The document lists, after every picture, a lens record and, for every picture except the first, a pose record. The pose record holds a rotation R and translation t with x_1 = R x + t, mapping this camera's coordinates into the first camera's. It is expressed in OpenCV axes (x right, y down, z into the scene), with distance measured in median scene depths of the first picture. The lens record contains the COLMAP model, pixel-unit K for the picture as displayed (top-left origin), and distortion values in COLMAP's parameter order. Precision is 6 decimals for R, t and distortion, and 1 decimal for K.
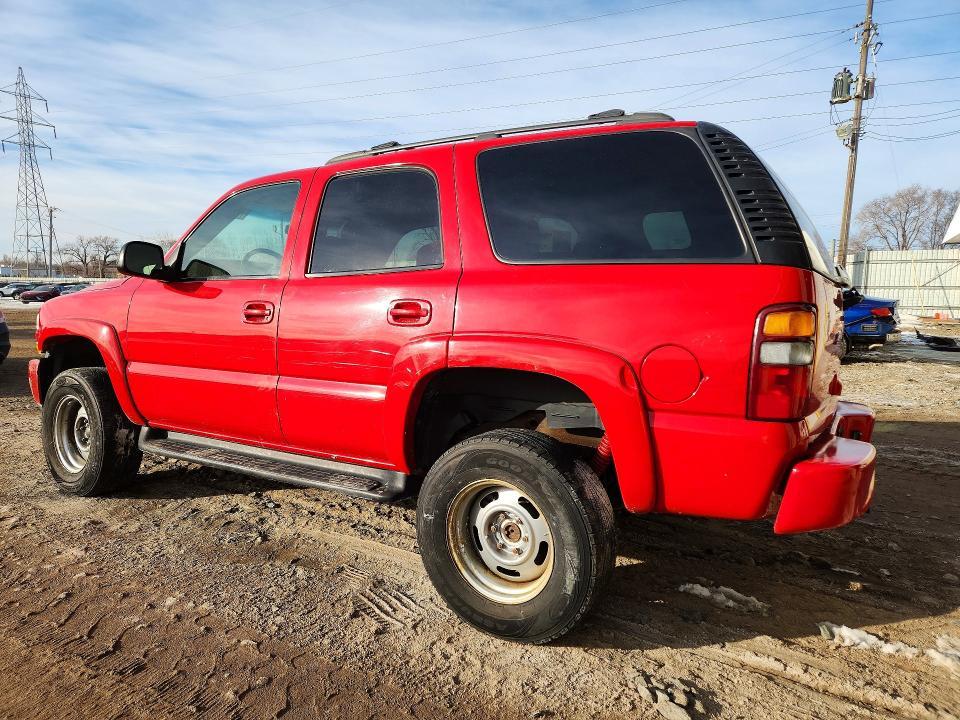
lens RADIAL K [[637.8, 0, 482.4], [0, 637.8, 356.0], [0, 0, 1]] dist [0.003940, 0.000406]
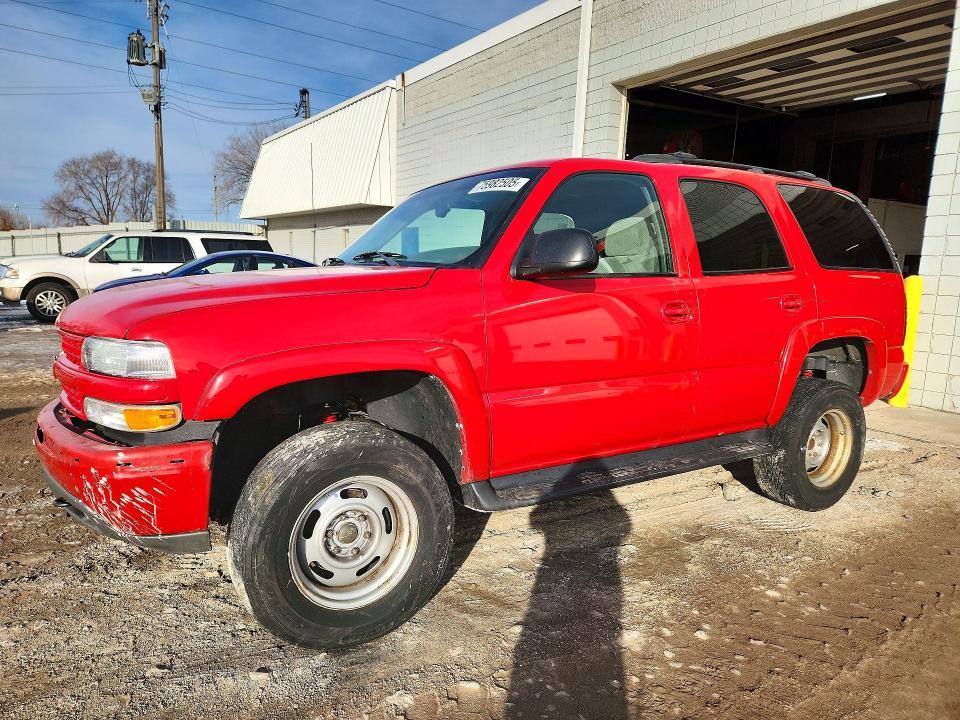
lens RADIAL K [[637.8, 0, 482.3], [0, 637.8, 364.0], [0, 0, 1]] dist [0.003940, 0.000406]
pose [[0.455232, -0.126784, 0.881300, -0.129201], [0.064672, 0.991904, 0.109290, -0.011126], [-0.888021, 0.007244, 0.459745, 0.076387]]
